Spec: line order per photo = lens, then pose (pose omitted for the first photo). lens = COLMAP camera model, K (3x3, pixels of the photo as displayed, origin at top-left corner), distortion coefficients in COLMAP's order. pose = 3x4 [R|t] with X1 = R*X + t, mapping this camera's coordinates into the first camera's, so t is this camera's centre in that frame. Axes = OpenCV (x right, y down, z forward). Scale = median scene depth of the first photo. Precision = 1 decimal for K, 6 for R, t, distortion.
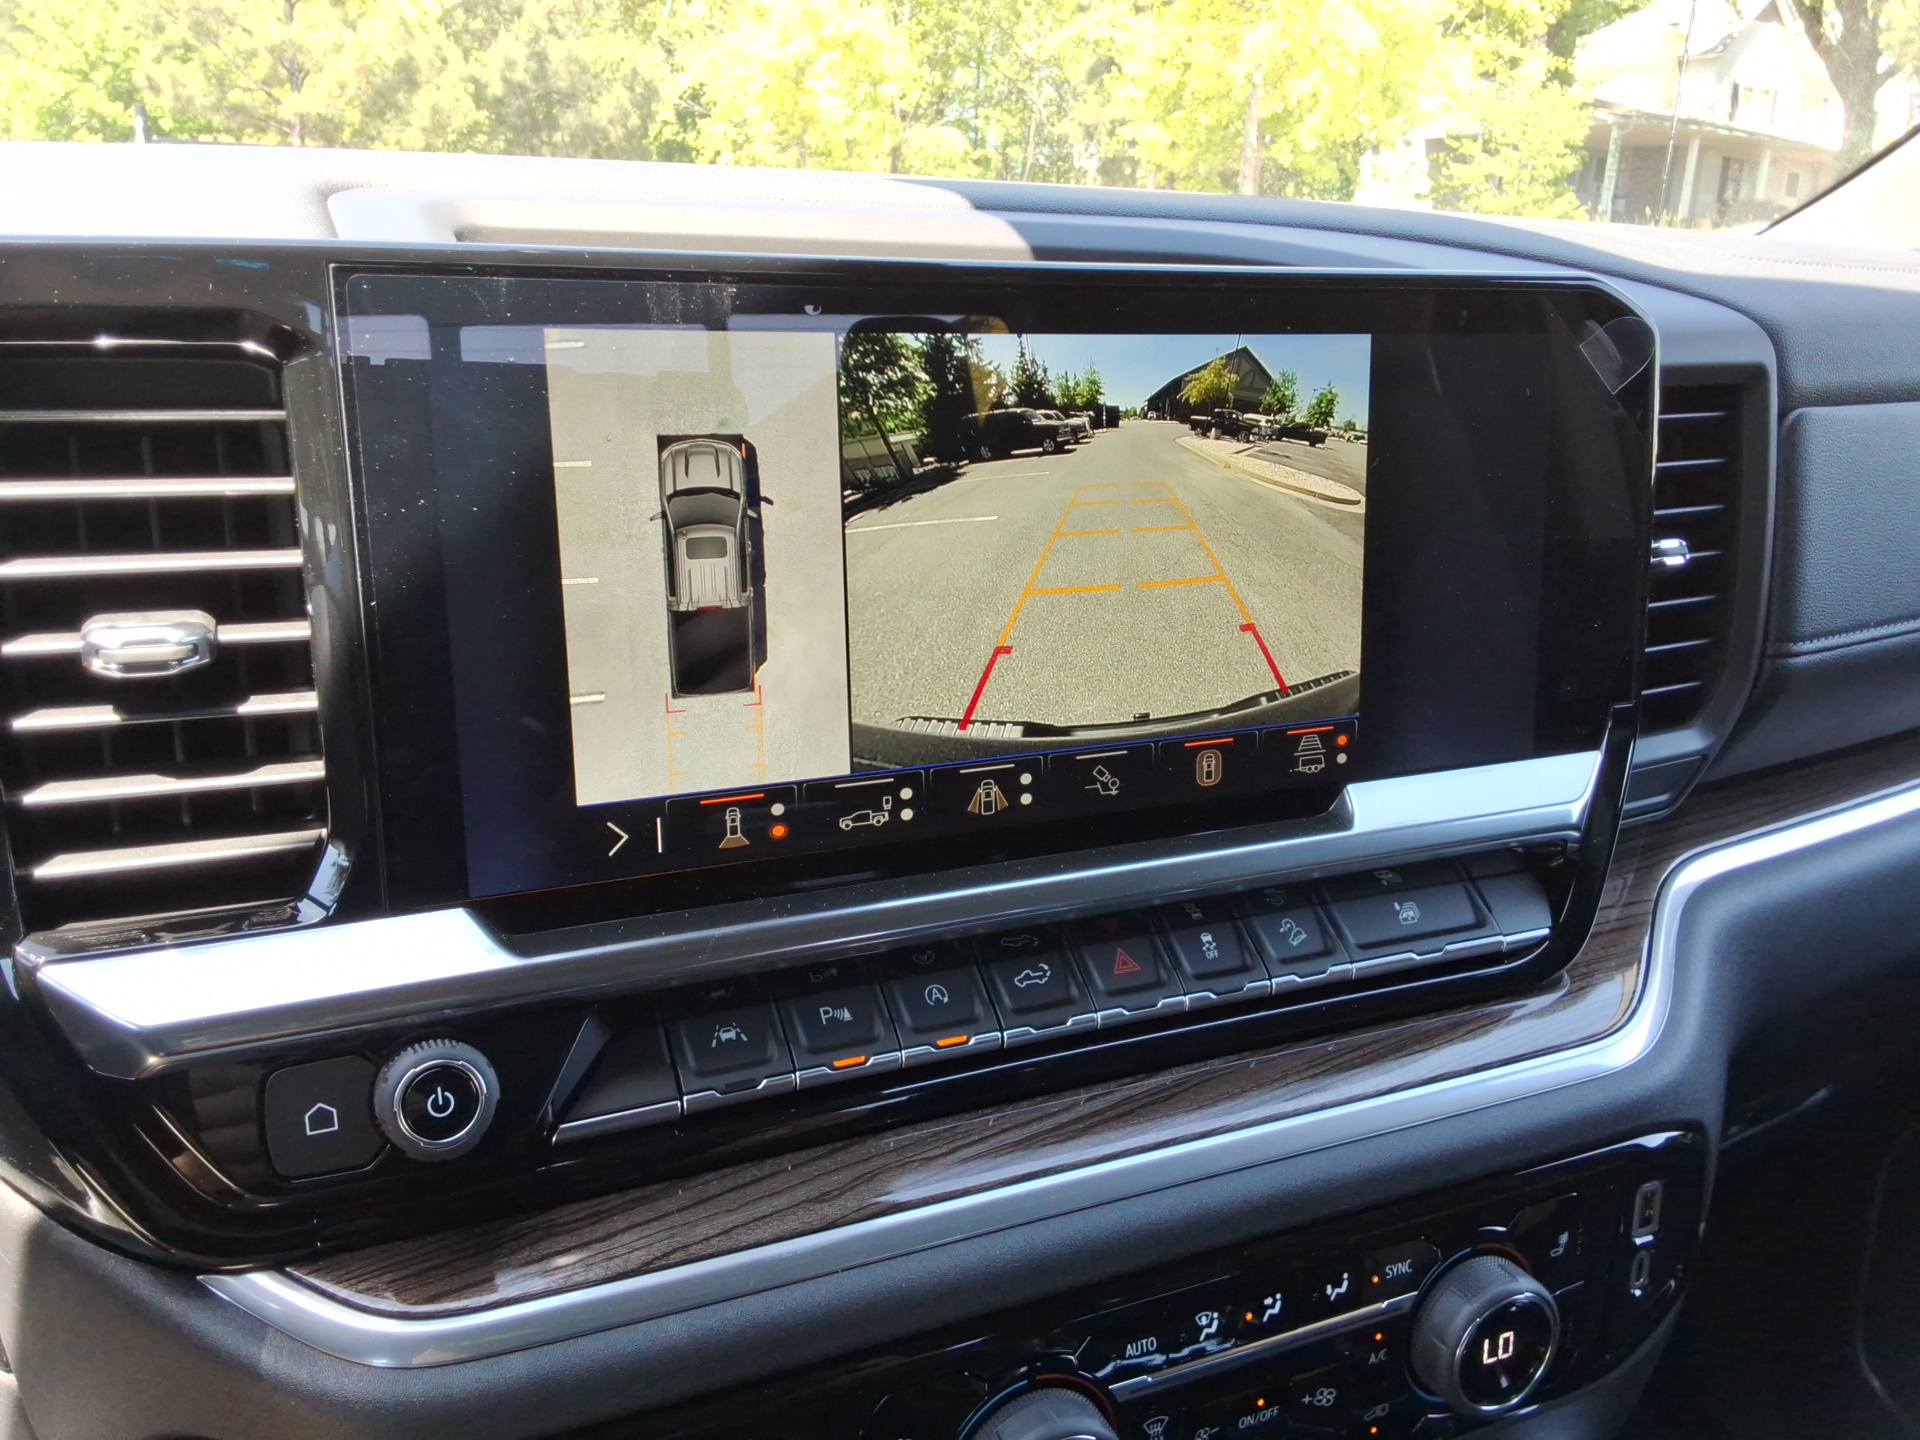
lens RADIAL K [[1546.0, 0, 976.5], [0, 1546.0, 704.6], [0, 0, 1]] dist [0.098915, -0.152611]
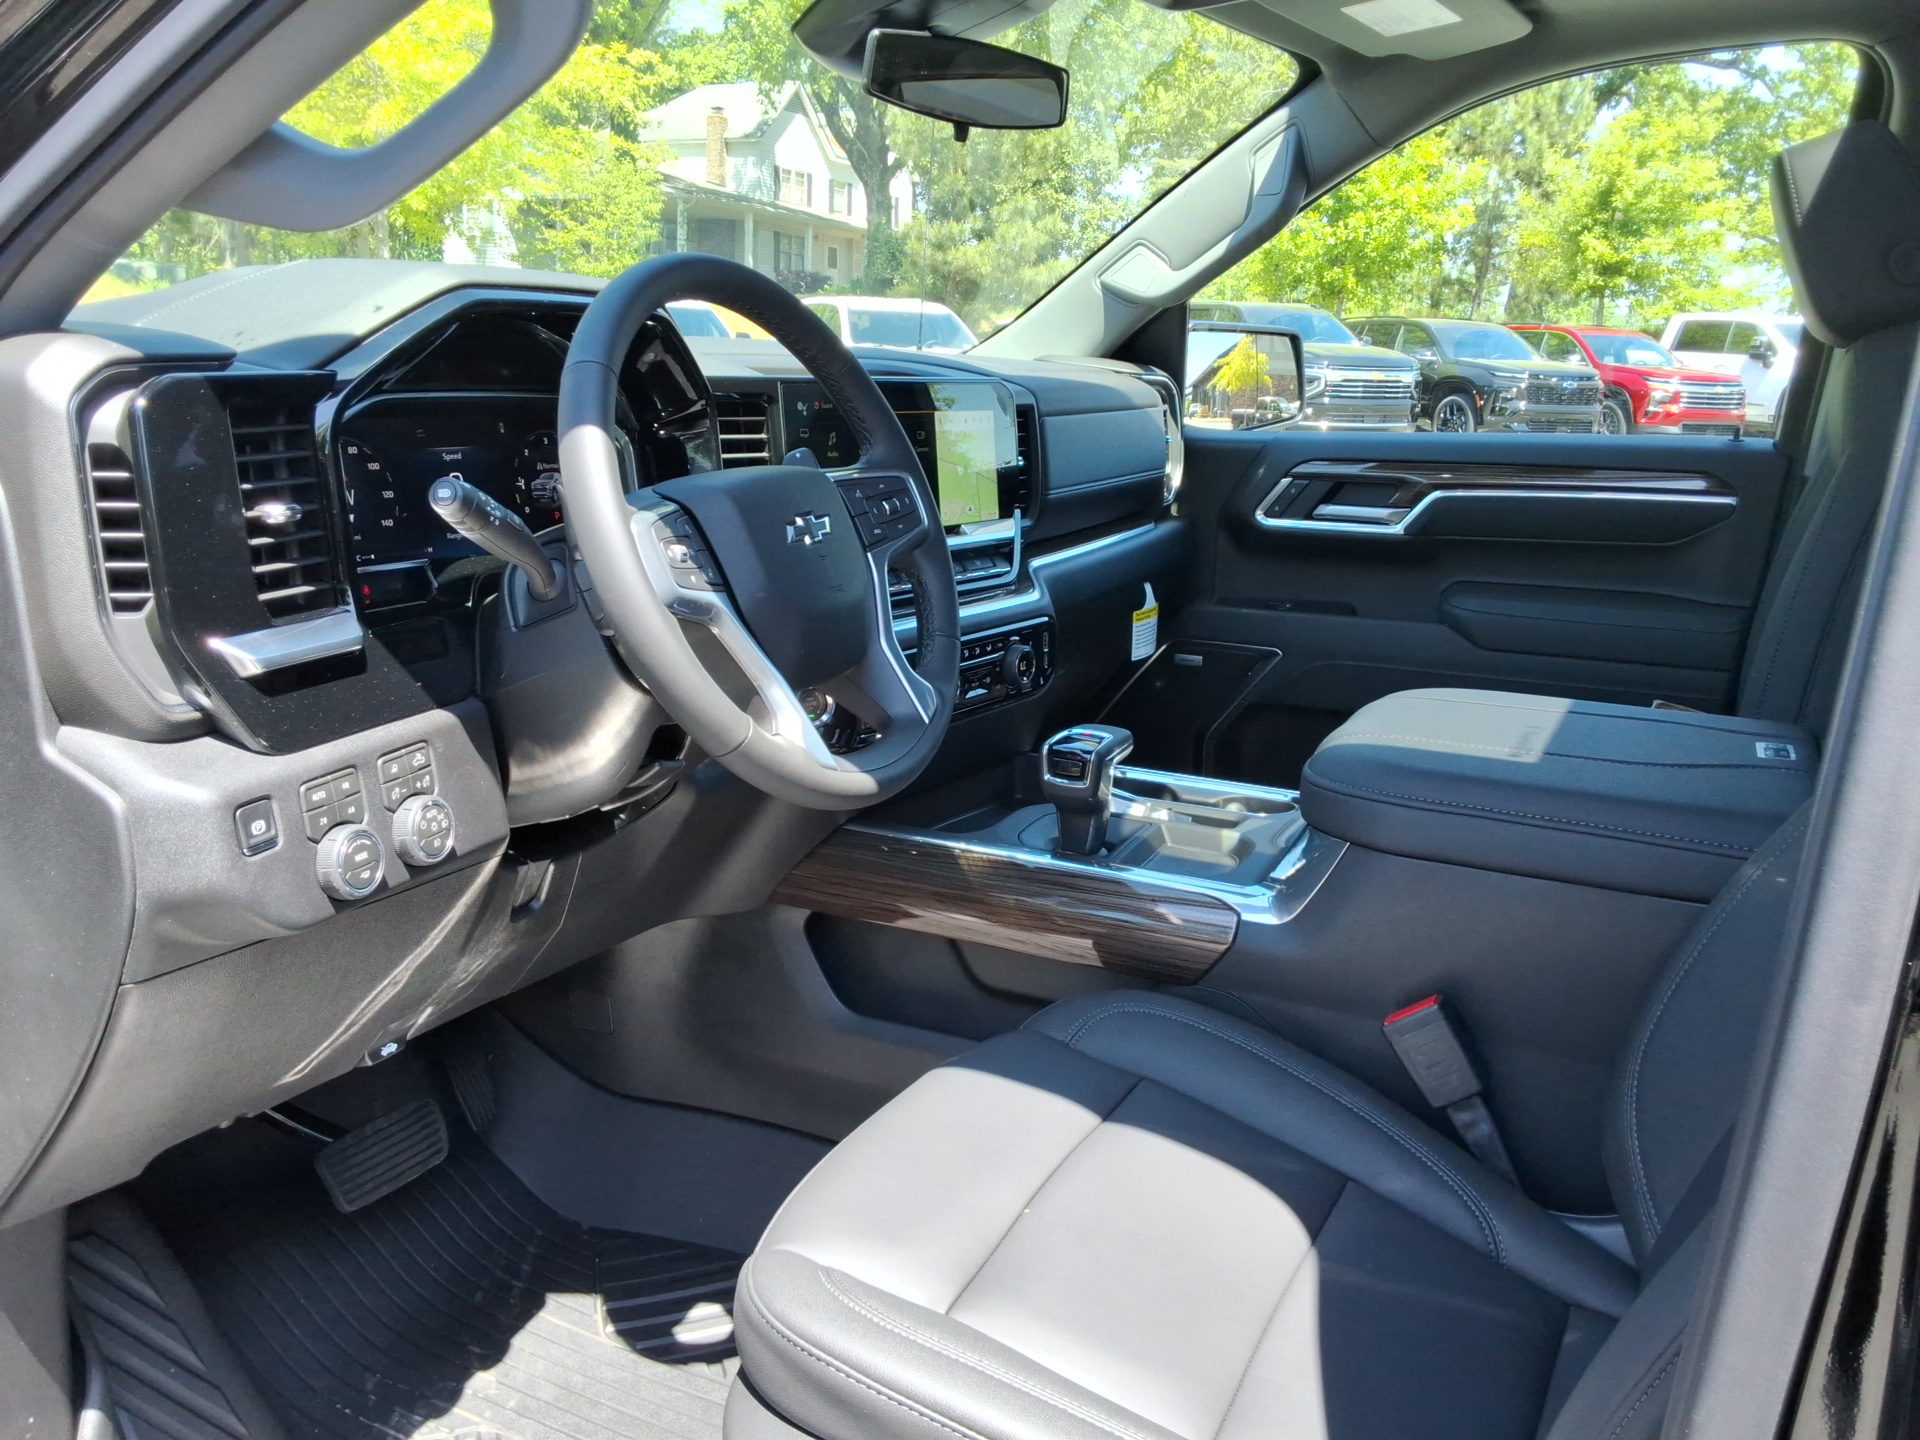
lens RADIAL K [[1546.0, 0, 971.8], [0, 1546.0, 711.6], [0, 0, 1]] dist [0.098915, -0.152611]
pose [[0.853371, -0.119443, 0.507436, -1.579239], [0.134198, 0.990926, 0.007564, 0.451729], [-0.503735, 0.061642, 0.861656, -1.994191]]
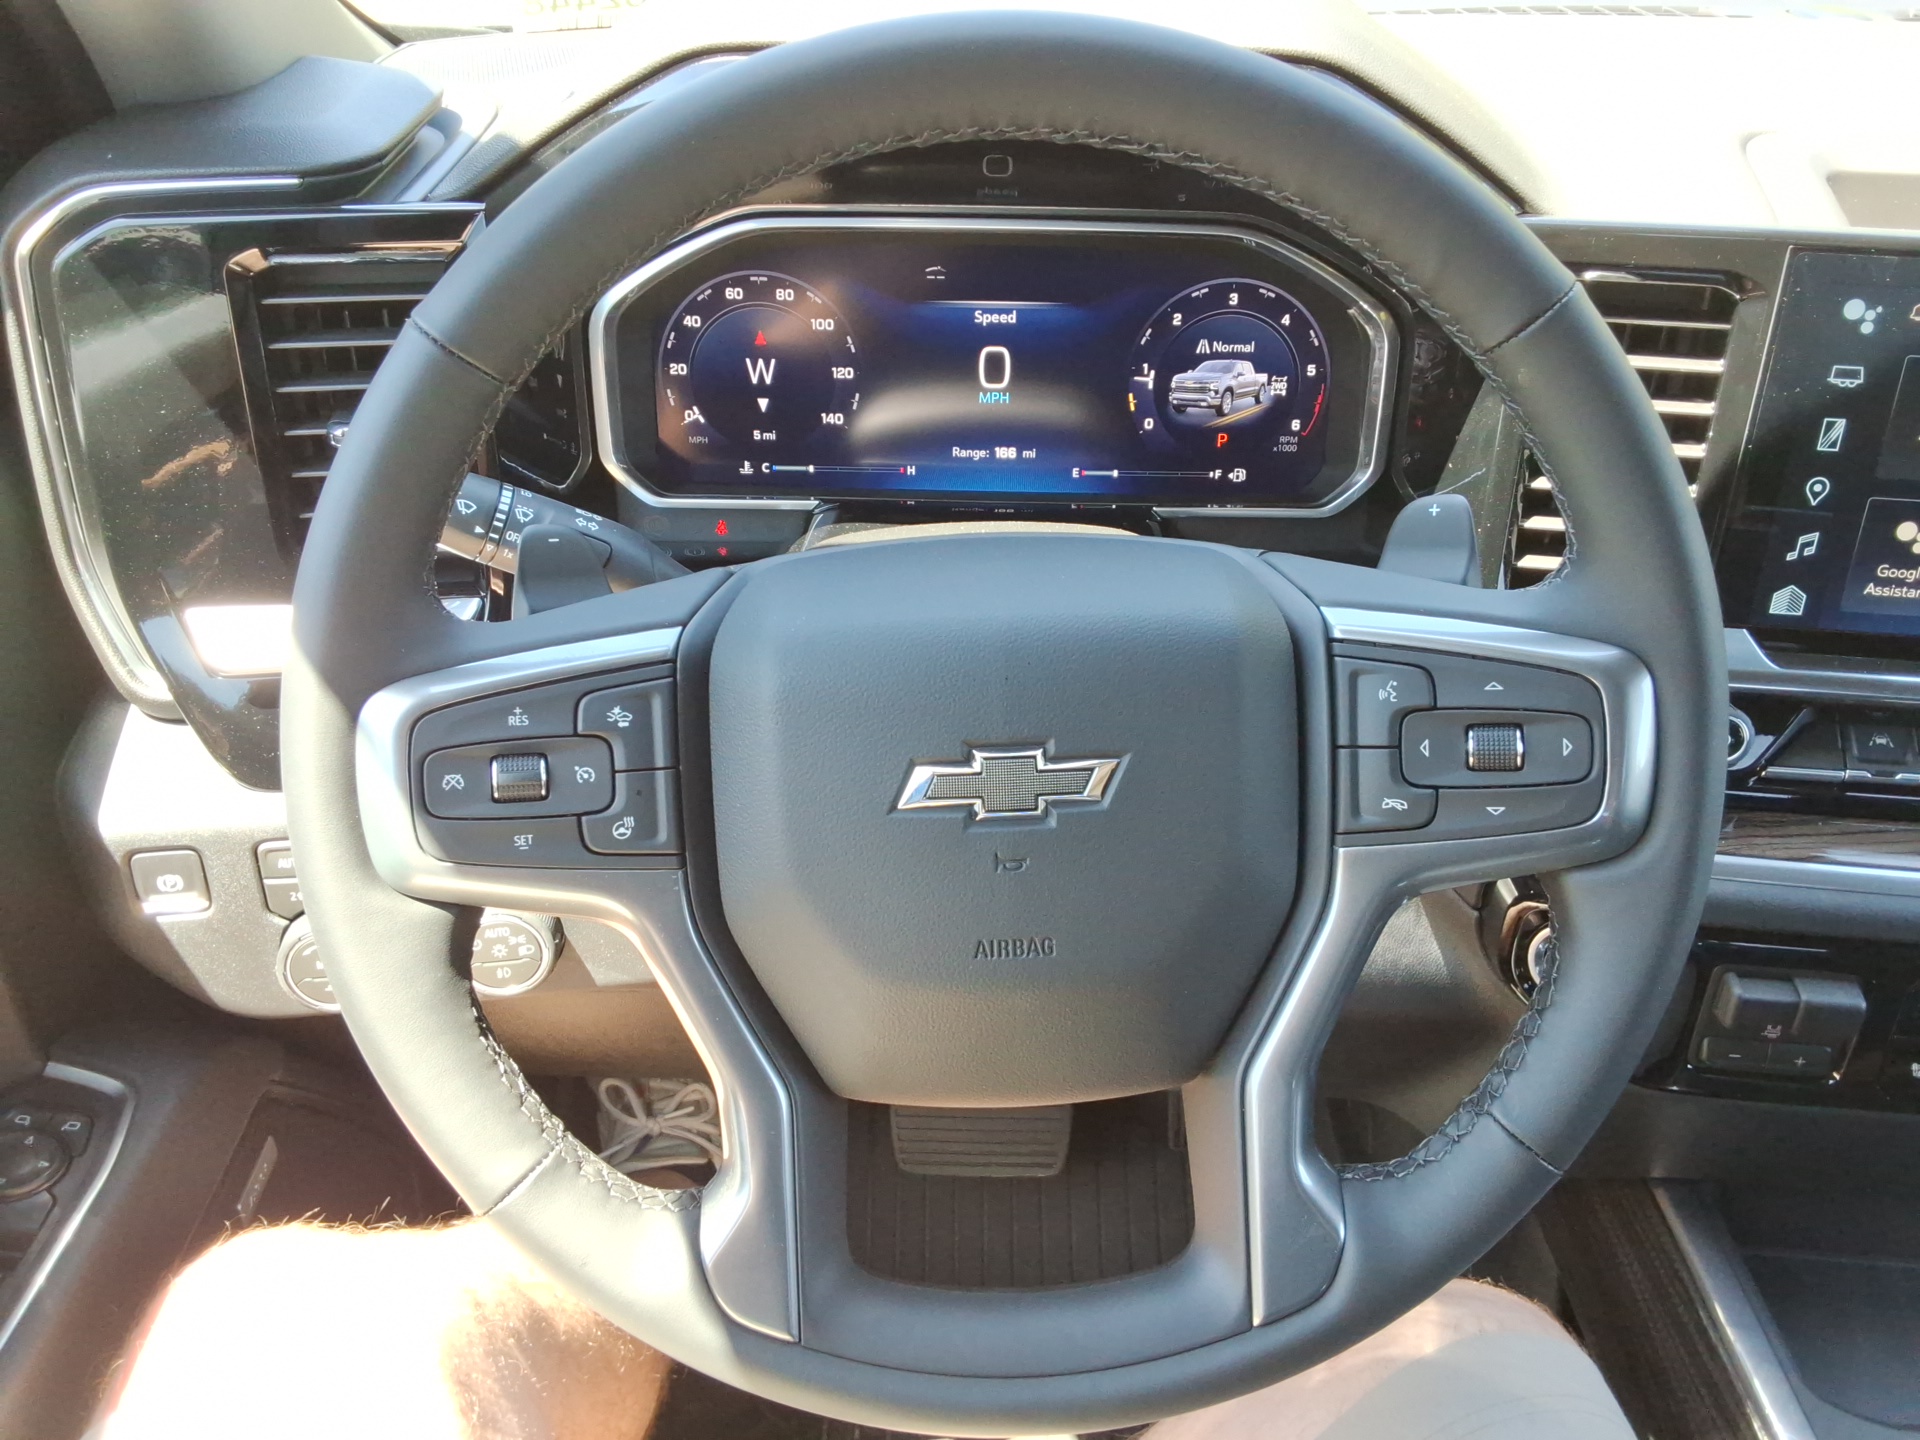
lens RADIAL K [[1546.0, 0, 984.2], [0, 1546.0, 710.5], [0, 0, 1]] dist [0.098915, -0.152611]
pose [[0.857031, 0.254553, -0.447996, -0.201119], [-0.131312, 0.948640, 0.287817, -0.133405], [0.498252, -0.187840, 0.846440, -0.681268]]
